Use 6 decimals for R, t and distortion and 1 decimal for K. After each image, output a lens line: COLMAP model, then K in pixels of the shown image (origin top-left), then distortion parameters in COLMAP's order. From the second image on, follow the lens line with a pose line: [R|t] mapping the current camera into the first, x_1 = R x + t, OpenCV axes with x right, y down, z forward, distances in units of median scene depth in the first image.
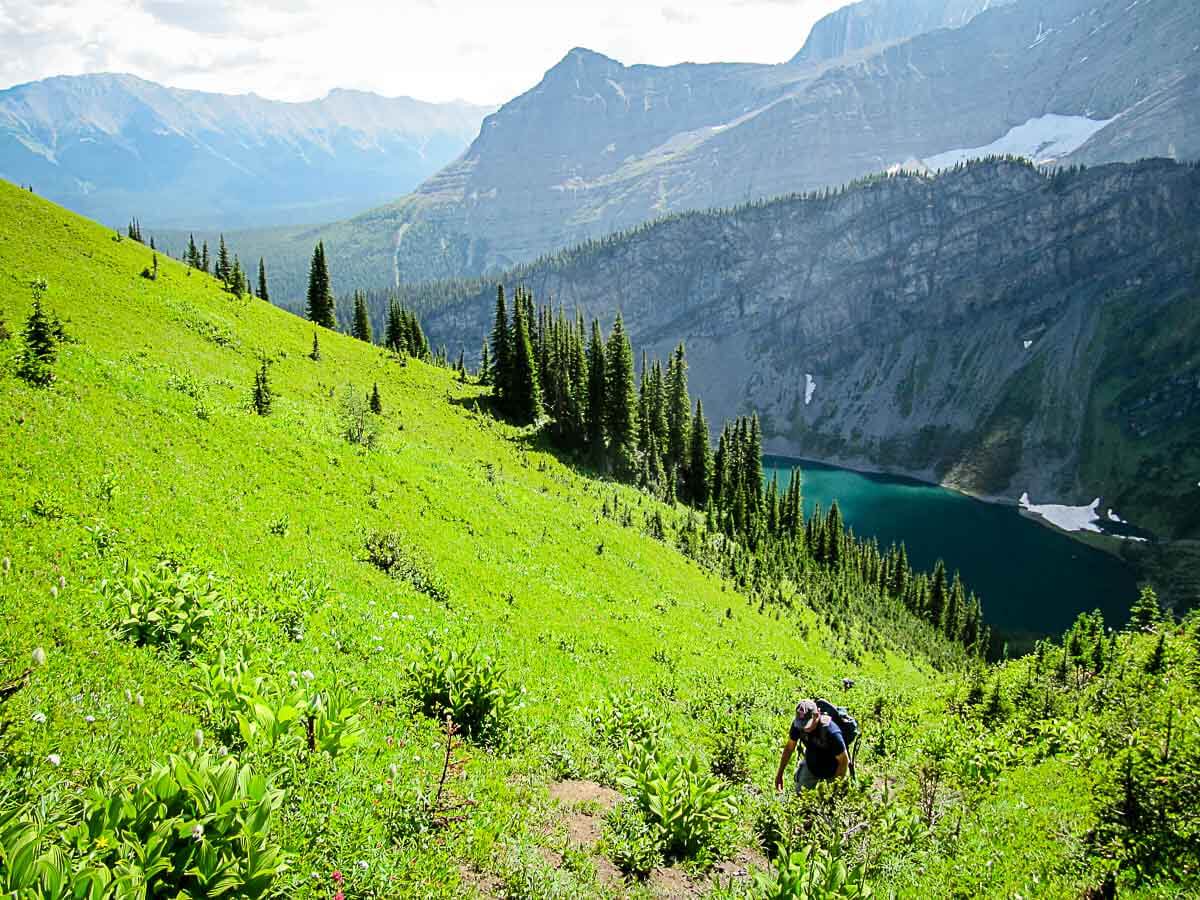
lens RADIAL K [[977.4, 0, 600.0], [0, 977.4, 450.0], [0, 0, 1]] dist [-0.040226, 0.002521]
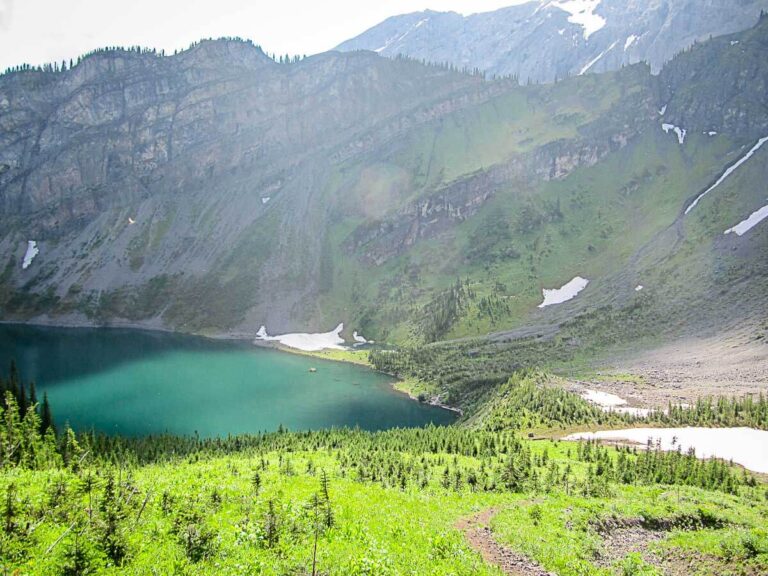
lens RADIAL K [[625.5, 0, 384.0], [0, 625.5, 288.0], [0, 0, 1]] dist [-0.040226, 0.002521]
pose [[0.862218, -0.007087, 0.506487, 0.217728], [0.111462, 0.978048, -0.176062, 0.101423], [-0.494121, 0.208258, 0.844081, 0.413515]]
